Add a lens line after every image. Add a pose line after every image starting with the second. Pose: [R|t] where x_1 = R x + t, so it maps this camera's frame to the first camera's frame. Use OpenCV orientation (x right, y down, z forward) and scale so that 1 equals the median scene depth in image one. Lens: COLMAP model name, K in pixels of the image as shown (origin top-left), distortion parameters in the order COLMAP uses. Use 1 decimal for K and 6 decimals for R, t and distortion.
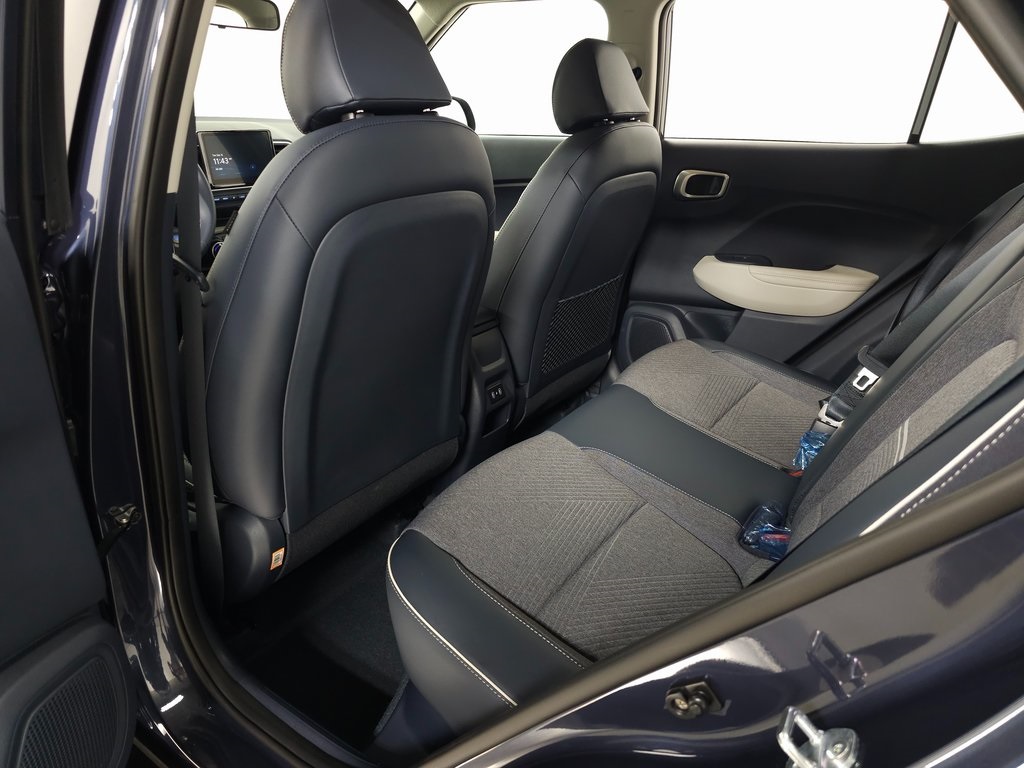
lens RADIAL K [[701.9, 0, 507.0], [0, 701.9, 383.1], [0, 0, 1]] dist [0.061110, -0.098786]
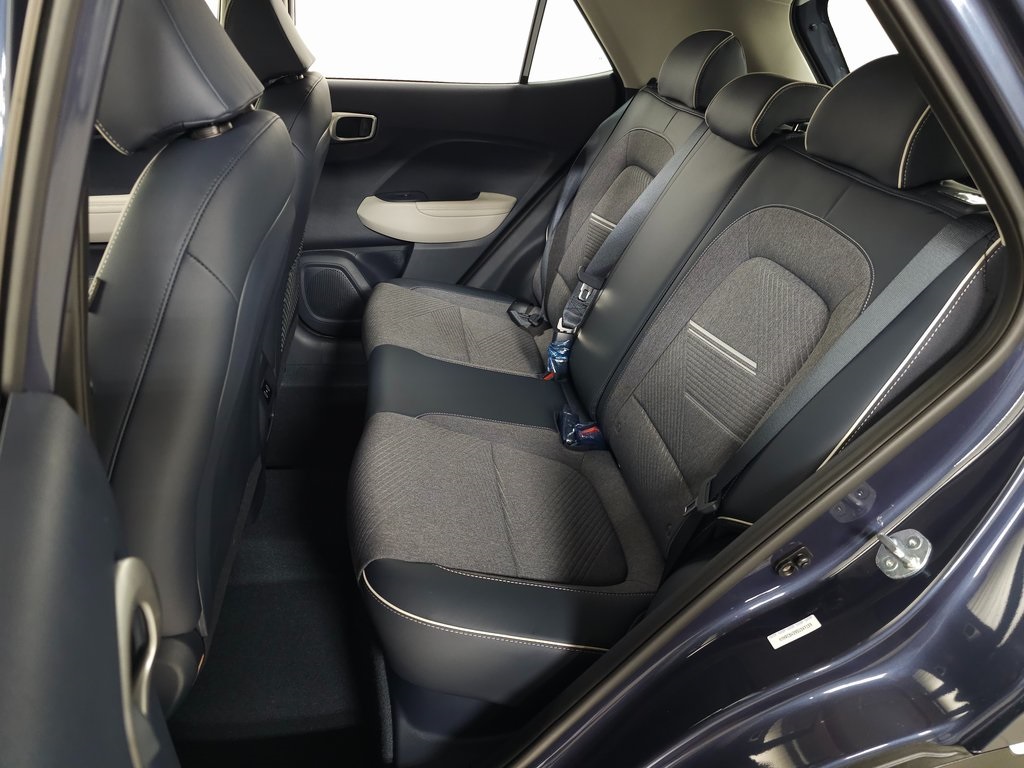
lens RADIAL K [[701.9, 0, 507.0], [0, 701.9, 383.1], [0, 0, 1]] dist [0.061110, -0.098786]
pose [[0.710968, -0.313954, 0.629251, -0.324337], [0.215092, 0.949010, 0.230468, -0.124054], [-0.669522, -0.028509, 0.742245, 0.099916]]
